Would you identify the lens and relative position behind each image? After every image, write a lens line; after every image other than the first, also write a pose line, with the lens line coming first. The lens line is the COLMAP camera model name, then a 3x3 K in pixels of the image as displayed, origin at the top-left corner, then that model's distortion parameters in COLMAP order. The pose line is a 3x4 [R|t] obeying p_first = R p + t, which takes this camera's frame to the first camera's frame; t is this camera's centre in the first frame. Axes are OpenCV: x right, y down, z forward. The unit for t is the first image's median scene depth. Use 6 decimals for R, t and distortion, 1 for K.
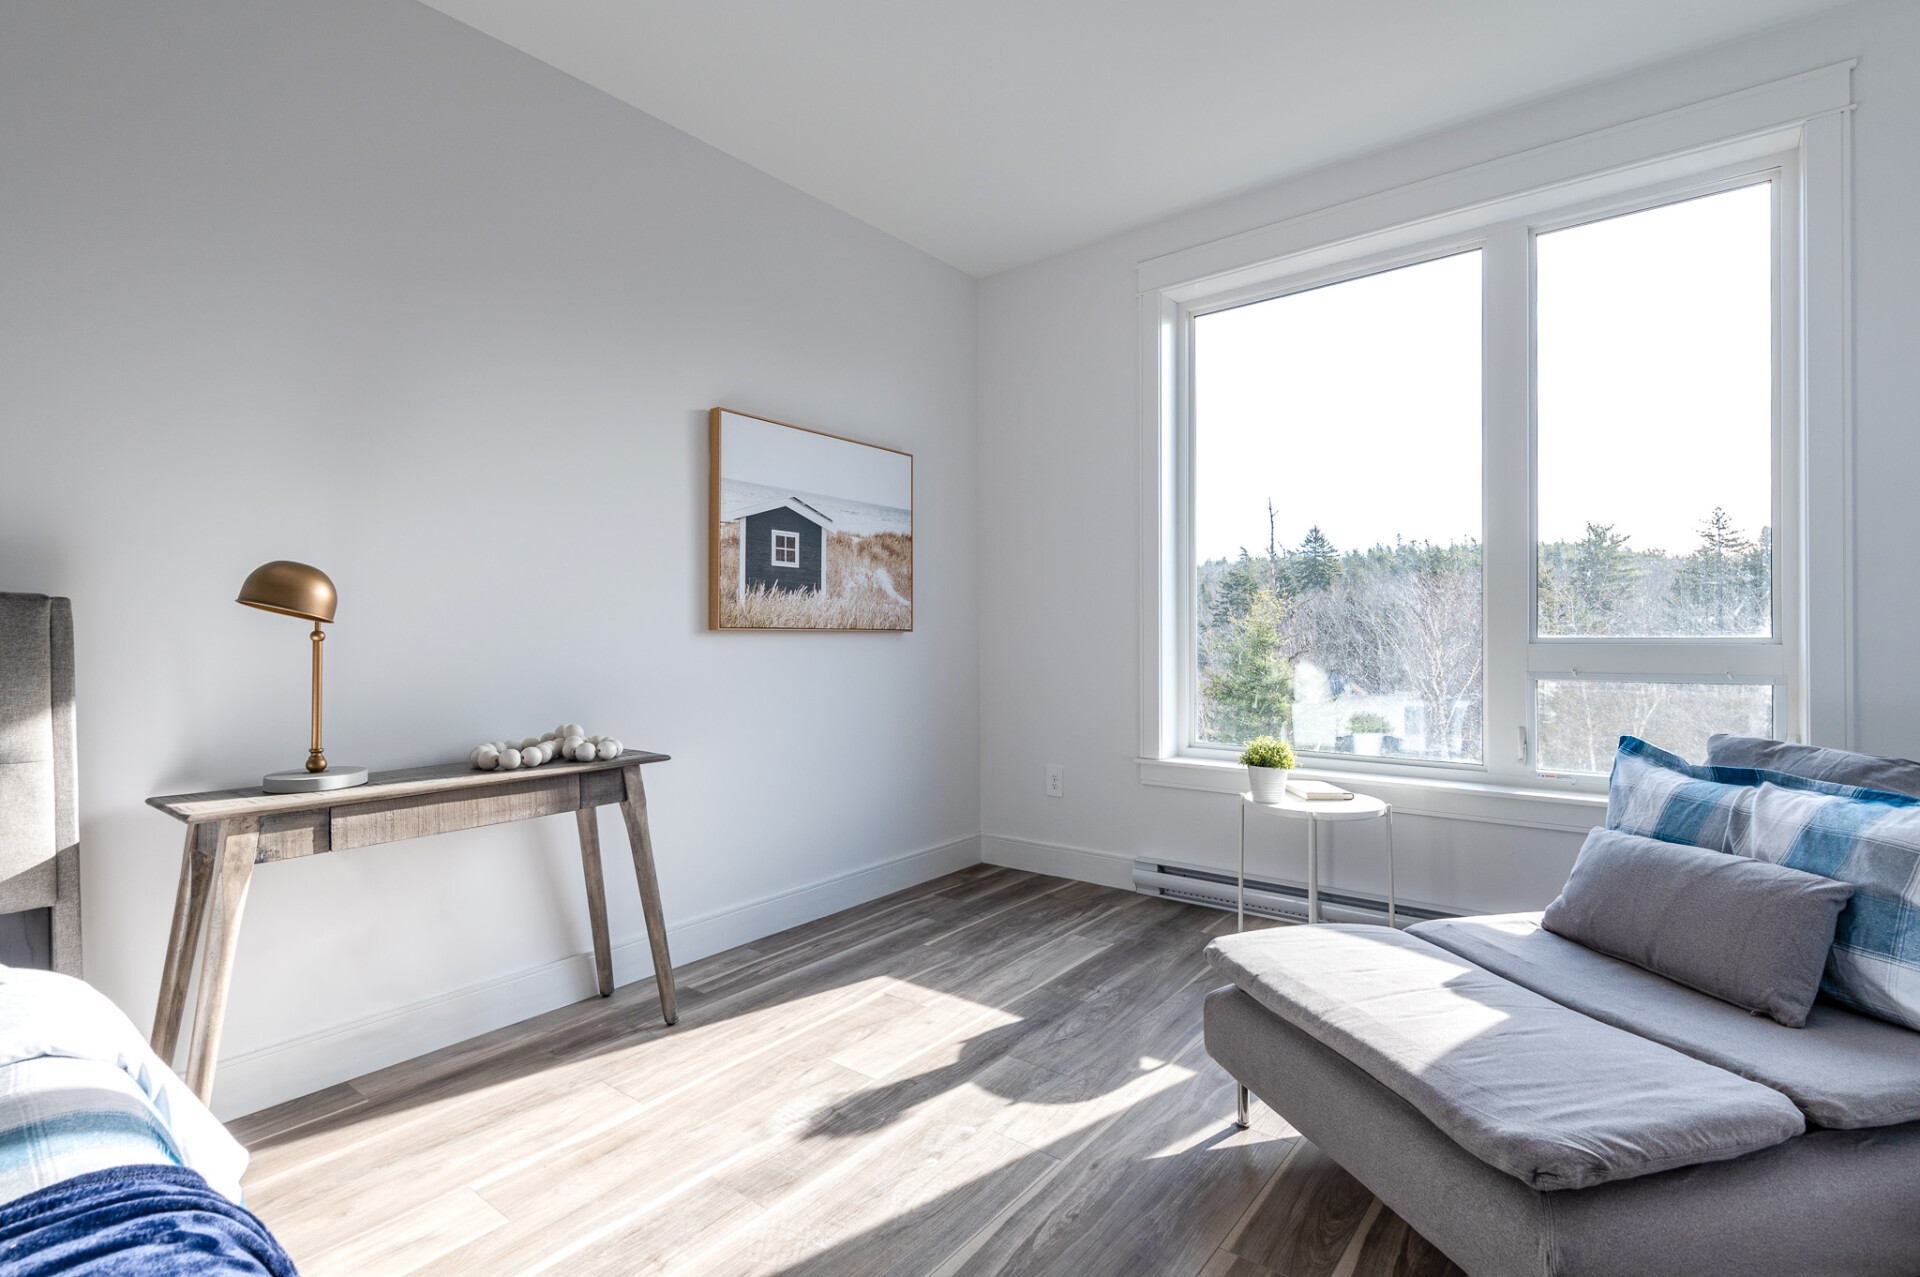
lens RADIAL K [[911.3, 0, 958.9], [0, 911.3, 639.4], [0, 0, 1]] dist [0.000121, -0.000954]
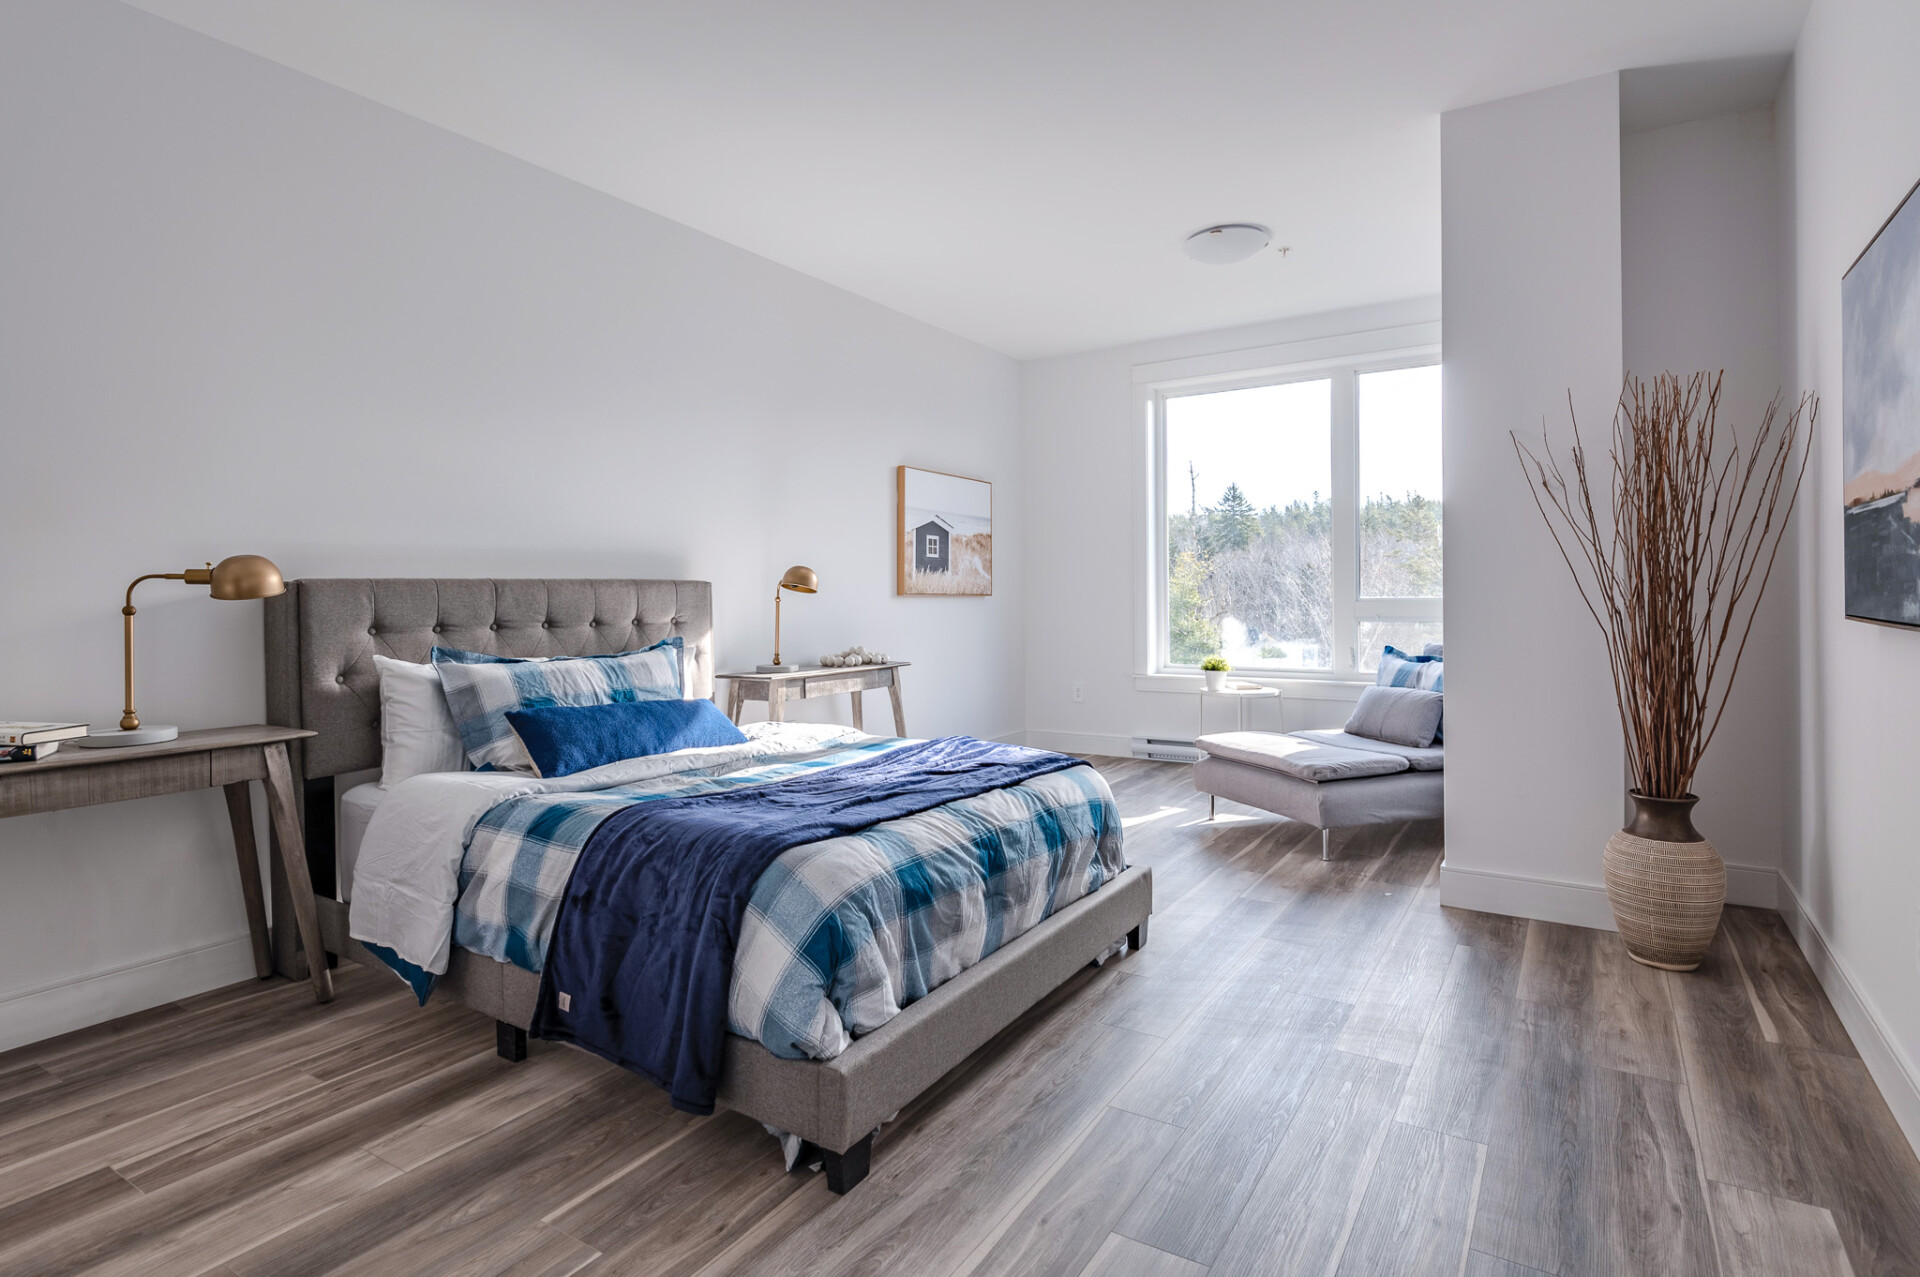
lens RADIAL K [[987.2, 0, 955.0], [0, 987.2, 593.0], [0, 0, 1]] dist [-0.002529, 0.000039]
pose [[0.995205, -0.003133, 0.097764, -0.324909], [0.003987, 0.999955, -0.008551, 0.001672], [-0.097733, 0.008900, 0.995173, -0.794693]]
